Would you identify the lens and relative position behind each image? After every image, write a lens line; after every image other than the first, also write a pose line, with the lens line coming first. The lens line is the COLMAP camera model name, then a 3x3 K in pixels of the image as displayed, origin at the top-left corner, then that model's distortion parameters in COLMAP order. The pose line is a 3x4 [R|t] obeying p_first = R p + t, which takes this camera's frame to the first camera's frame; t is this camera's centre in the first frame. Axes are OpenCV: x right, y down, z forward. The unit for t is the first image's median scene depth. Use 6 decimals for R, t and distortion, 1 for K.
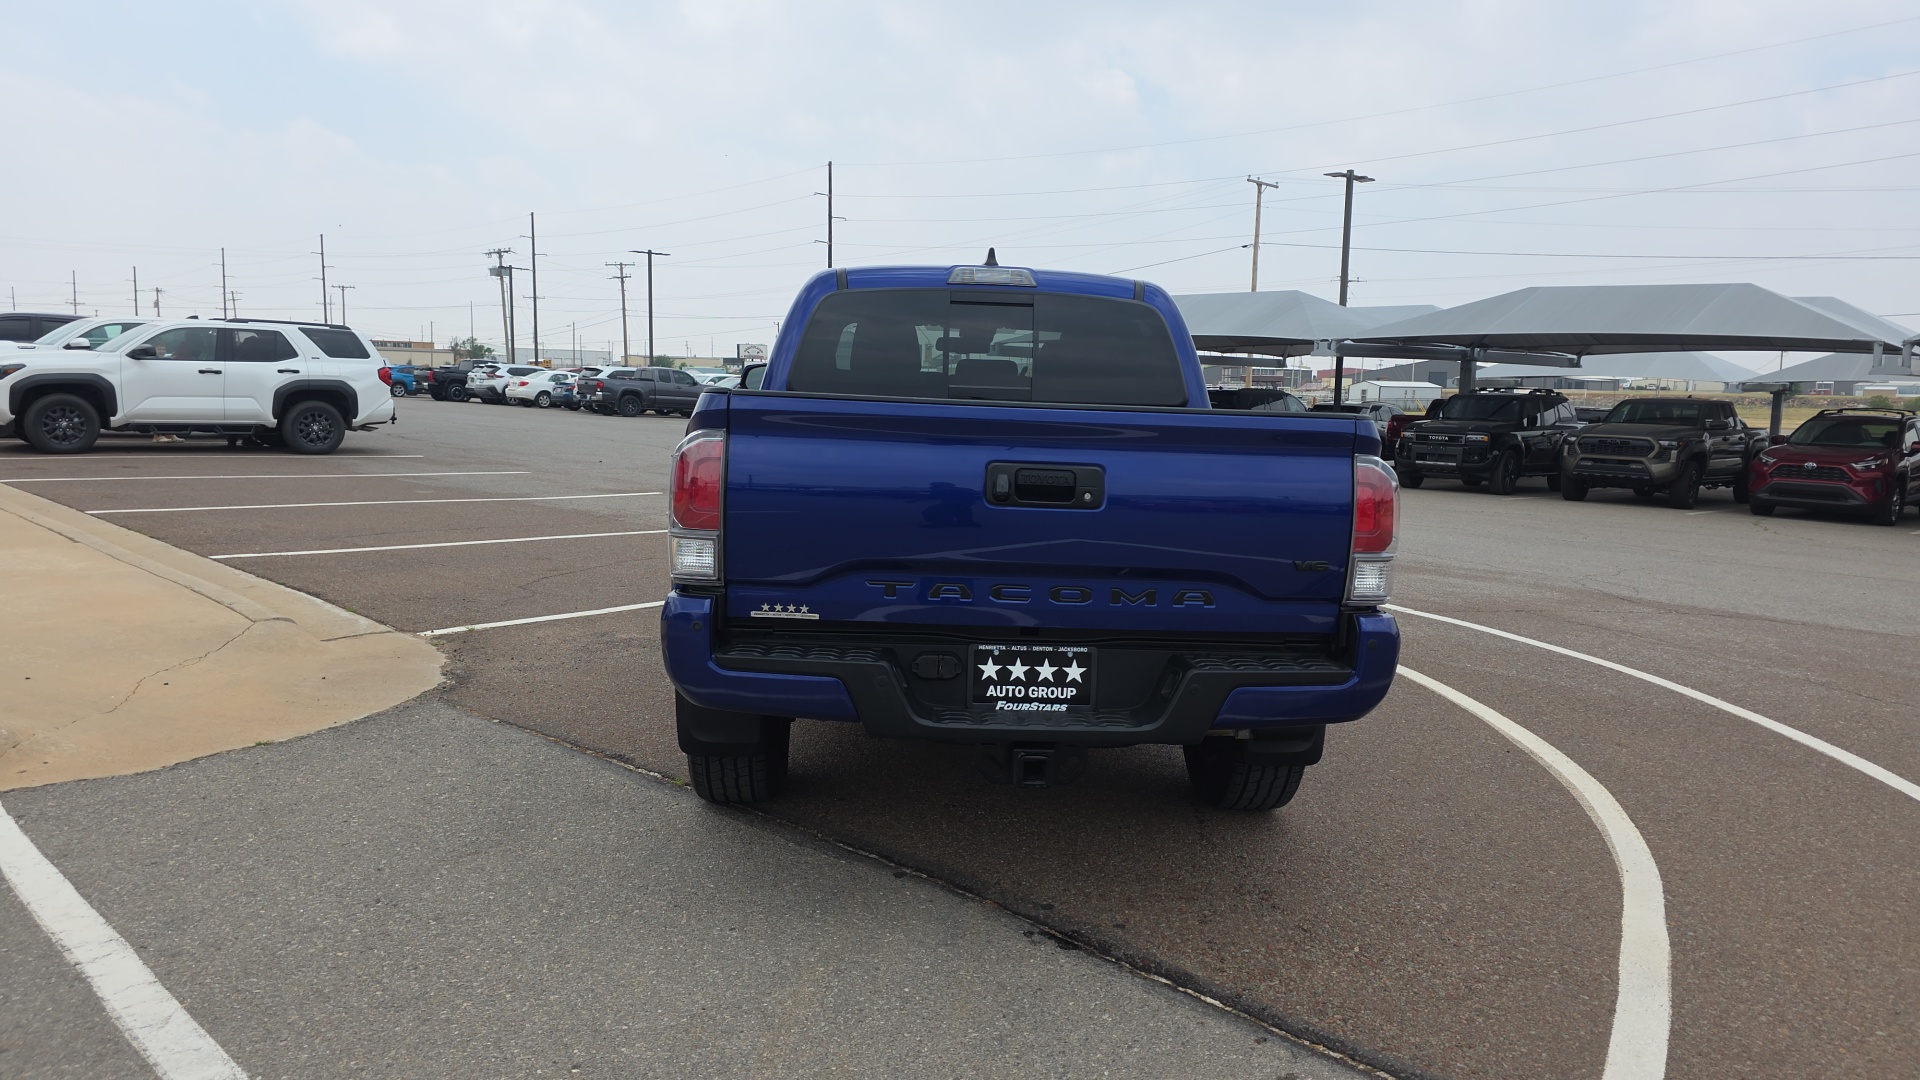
lens RADIAL K [[1286.9, 0, 960.0], [0, 1286.9, 540.0], [0, 0, 1]] dist [0.034314, 0.001517]
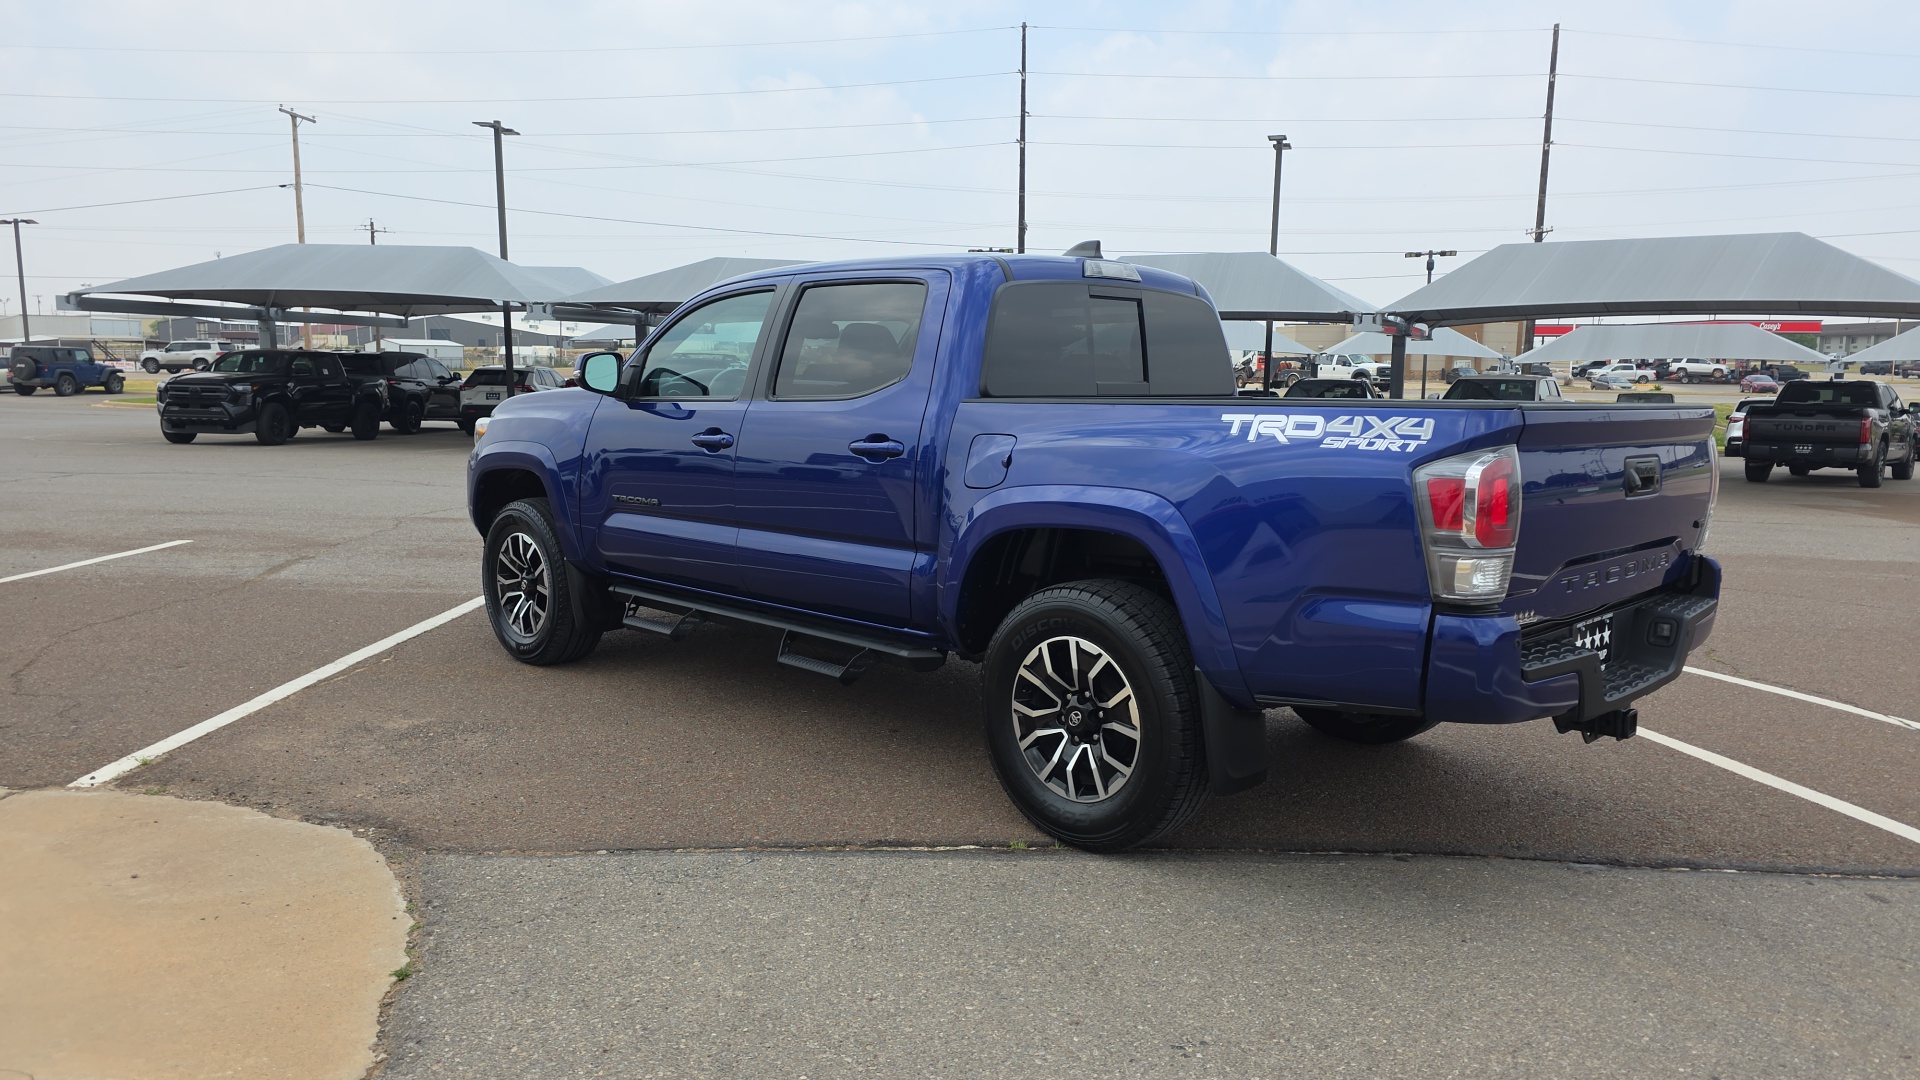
lens RADIAL K [[1325.6, 0, 951.8], [0, 1325.6, 527.9], [0, 0, 1]] dist [0.027645, -0.003789]
pose [[0.735617, -0.098384, 0.670215, -0.167624], [0.084892, 0.994986, 0.052883, -0.015854], [-0.672057, 0.017994, 0.740281, 0.072877]]
